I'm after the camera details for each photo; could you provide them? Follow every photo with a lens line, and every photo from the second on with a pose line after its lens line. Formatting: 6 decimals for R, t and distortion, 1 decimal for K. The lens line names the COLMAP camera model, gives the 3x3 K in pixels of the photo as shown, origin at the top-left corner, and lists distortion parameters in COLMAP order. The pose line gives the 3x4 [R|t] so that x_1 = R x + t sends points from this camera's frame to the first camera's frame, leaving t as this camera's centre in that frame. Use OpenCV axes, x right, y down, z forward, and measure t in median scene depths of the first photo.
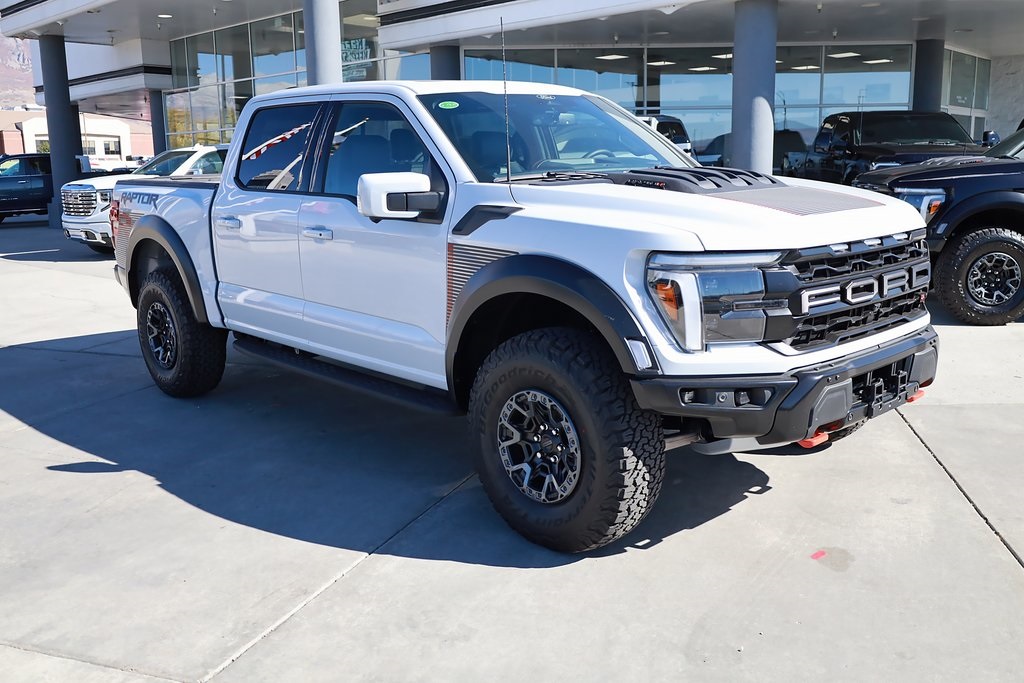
lens RADIAL K [[992.0, 0, 511.6], [0, 992.0, 342.2], [0, 0, 1]] dist [-0.026365, 0.000000]
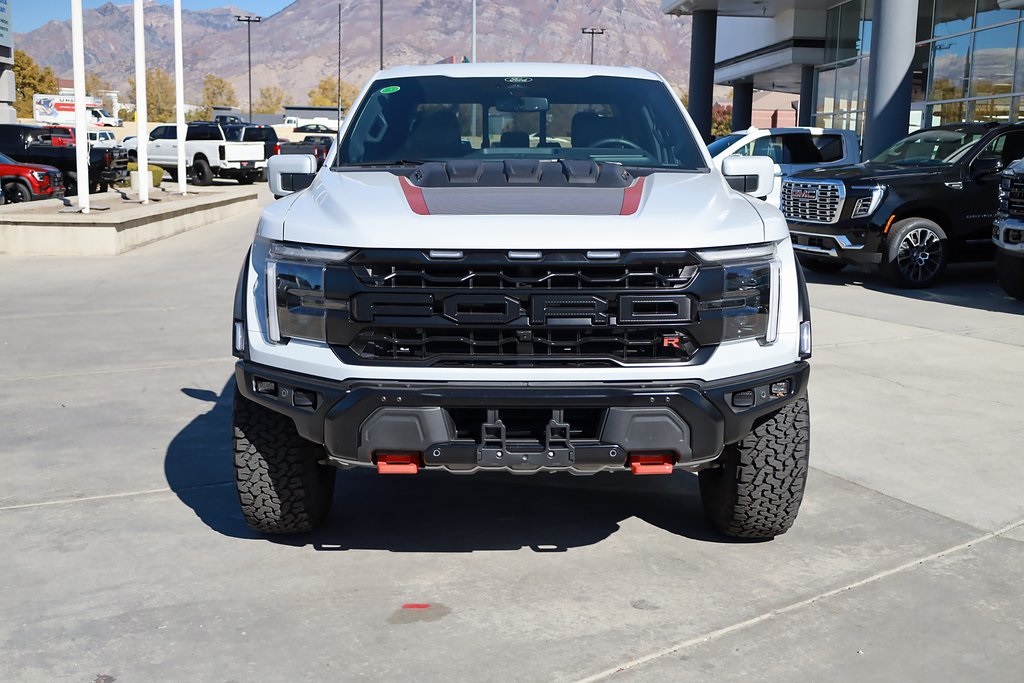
lens RADIAL K [[1203.8, 0, 511.6], [0, 1203.8, 339.9], [0, 0, 1]] dist [0.004344, 0.000000]
pose [[0.700135, 0.141811, -0.699786, 1.067916], [-0.157607, 0.986598, 0.042248, -0.072816], [0.696399, 0.080712, 0.713102, 0.283253]]
